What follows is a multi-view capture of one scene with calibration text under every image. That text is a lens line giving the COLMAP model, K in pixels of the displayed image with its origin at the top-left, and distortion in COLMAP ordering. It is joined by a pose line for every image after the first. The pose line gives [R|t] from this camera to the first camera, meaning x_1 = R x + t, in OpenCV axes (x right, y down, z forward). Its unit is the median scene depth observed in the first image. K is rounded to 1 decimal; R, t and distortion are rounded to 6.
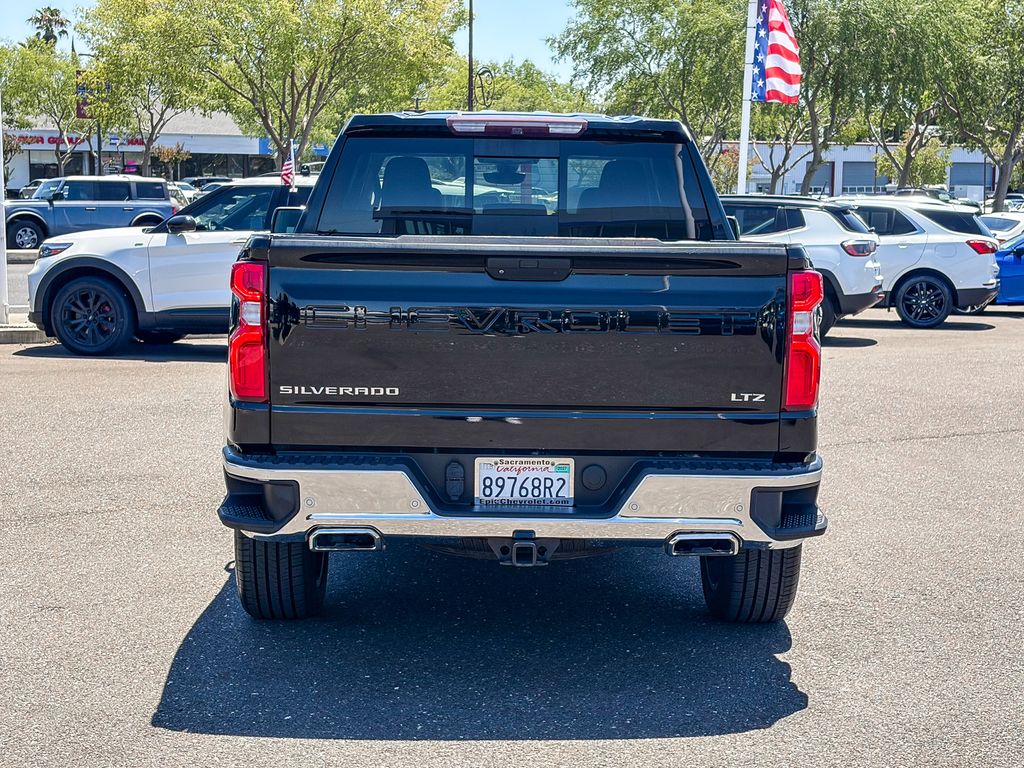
lens RADIAL K [[1870.9, 0, 512.0], [0, 1870.9, 384.0], [0, 0, 1]] dist [0.119070, -0.143059]
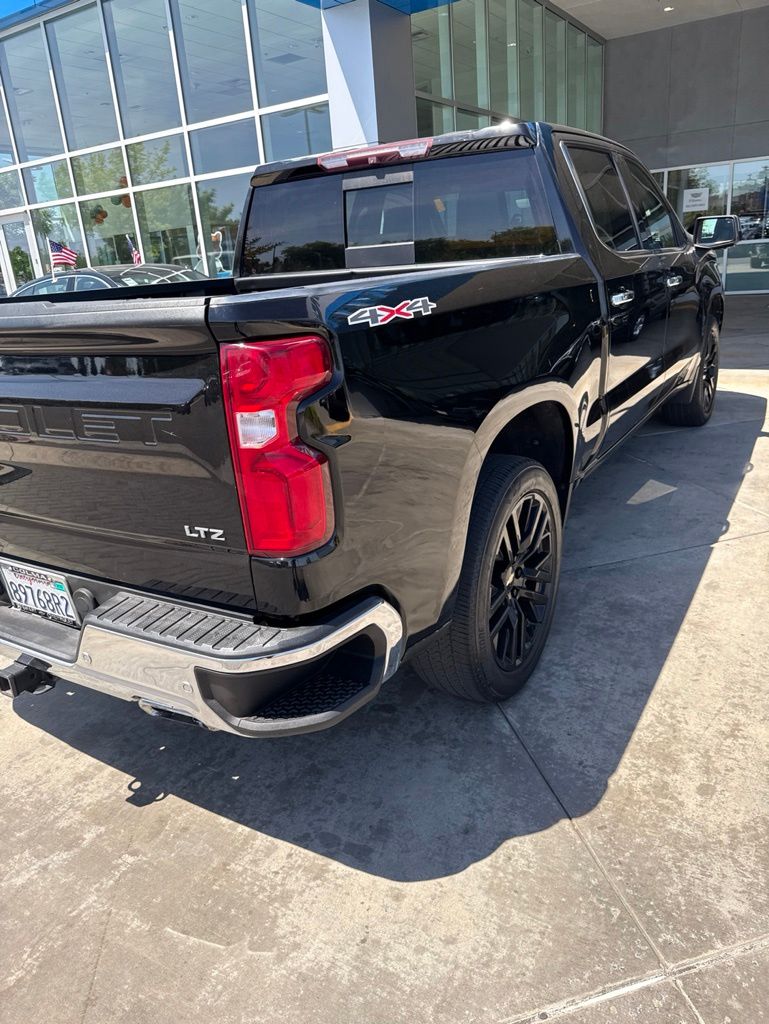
lens RADIAL K [[756.5, 0, 374.2], [0, 756.5, 500.2], [0, 0, 1]] dist [-0.001050, -0.008129]
pose [[0.832782, 0.096156, -0.545187, 0.326302], [0.043260, 0.970486, 0.237246, -0.067145], [0.551909, -0.221159, 0.804043, 0.813716]]
